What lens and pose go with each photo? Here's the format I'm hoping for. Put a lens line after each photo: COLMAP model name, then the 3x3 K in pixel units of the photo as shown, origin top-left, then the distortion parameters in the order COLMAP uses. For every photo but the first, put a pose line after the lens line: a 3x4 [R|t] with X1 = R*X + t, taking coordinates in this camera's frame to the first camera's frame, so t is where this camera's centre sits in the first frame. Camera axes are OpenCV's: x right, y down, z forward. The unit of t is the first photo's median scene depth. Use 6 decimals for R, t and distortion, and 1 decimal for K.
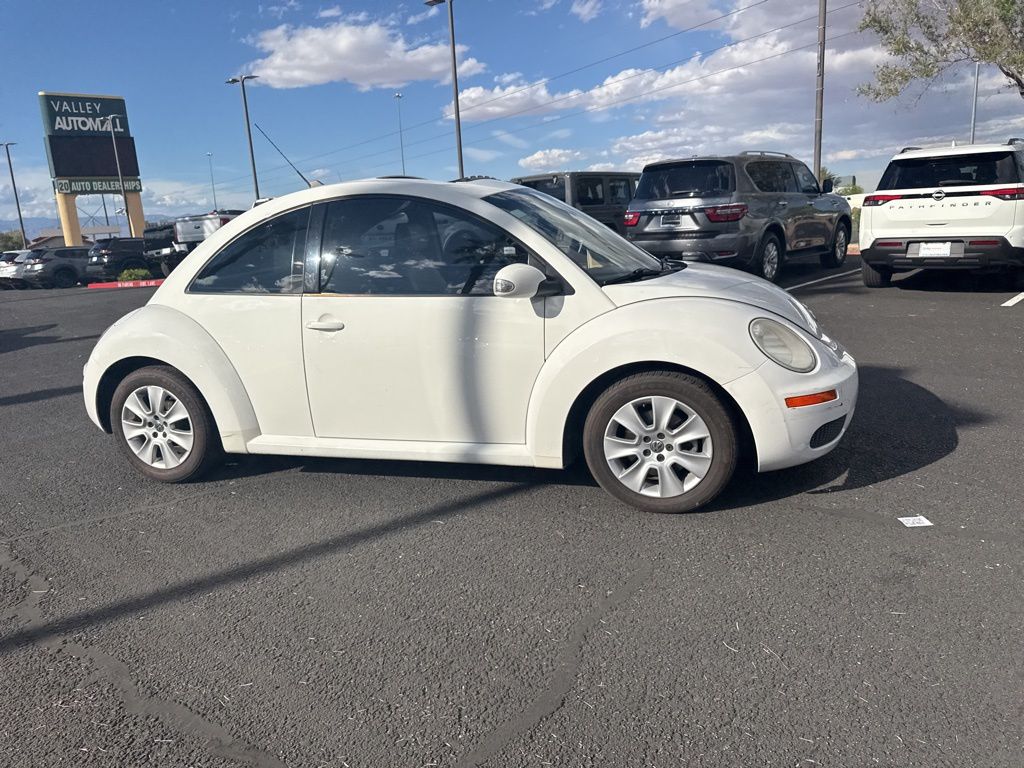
lens RADIAL K [[724.9, 0, 516.3], [0, 724.9, 381.1], [0, 0, 1]] dist [0.019255, -0.022381]
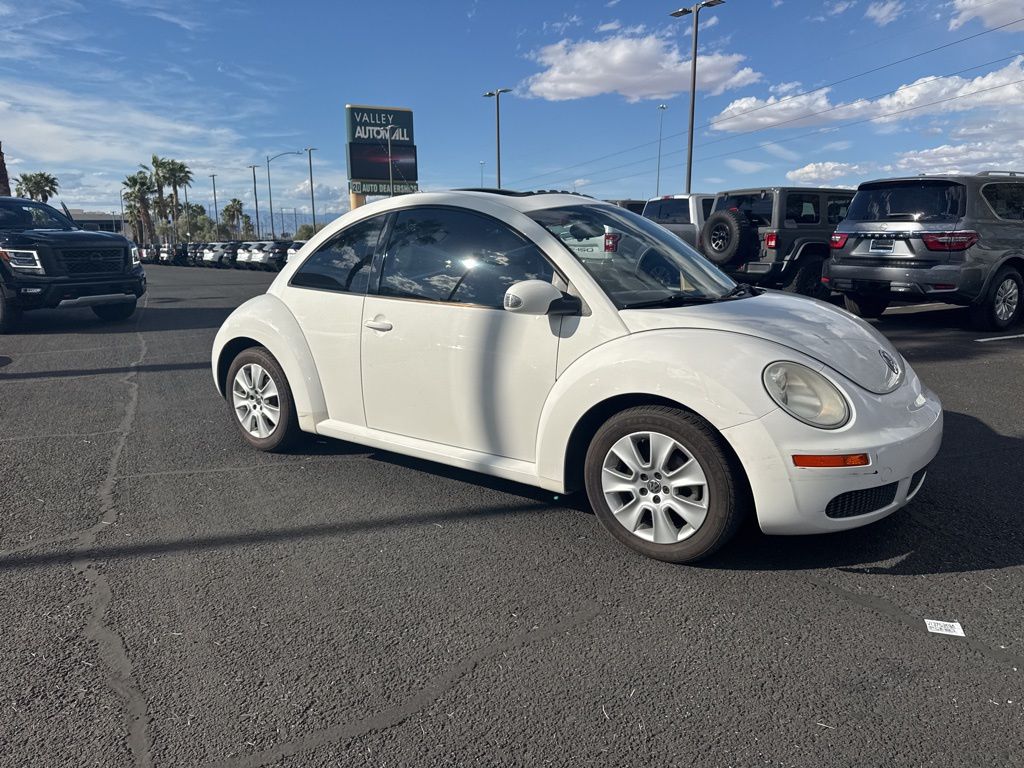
lens RADIAL K [[724.9, 0, 515.7], [0, 724.9, 380.2], [0, 0, 1]] dist [0.019255, -0.022381]
pose [[0.941772, 0.115003, -0.315976, 0.103302], [-0.119529, 0.992818, 0.005090, -0.009639], [0.314292, 0.032975, 0.948754, 0.020032]]
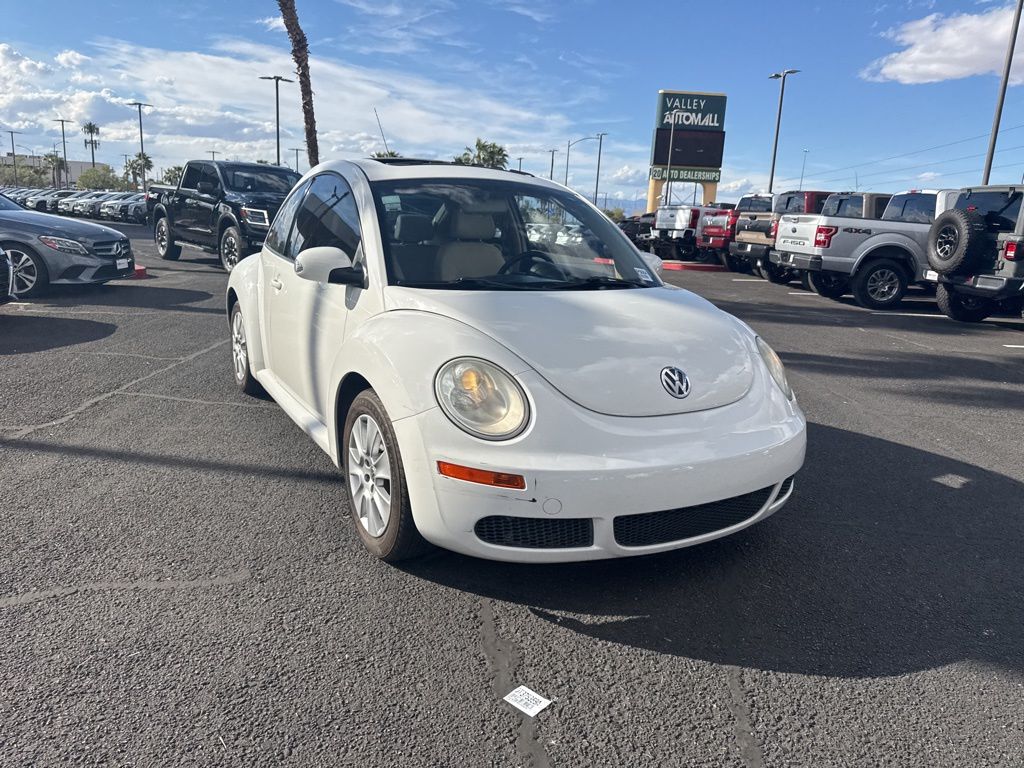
lens RADIAL K [[724.9, 0, 516.2], [0, 724.9, 379.9], [0, 0, 1]] dist [0.019255, -0.022381]
pose [[0.724256, 0.245272, -0.644434, 0.289822], [-0.243790, 0.965319, 0.093413, -0.048516], [0.644995, 0.089452, 0.758933, 0.148809]]
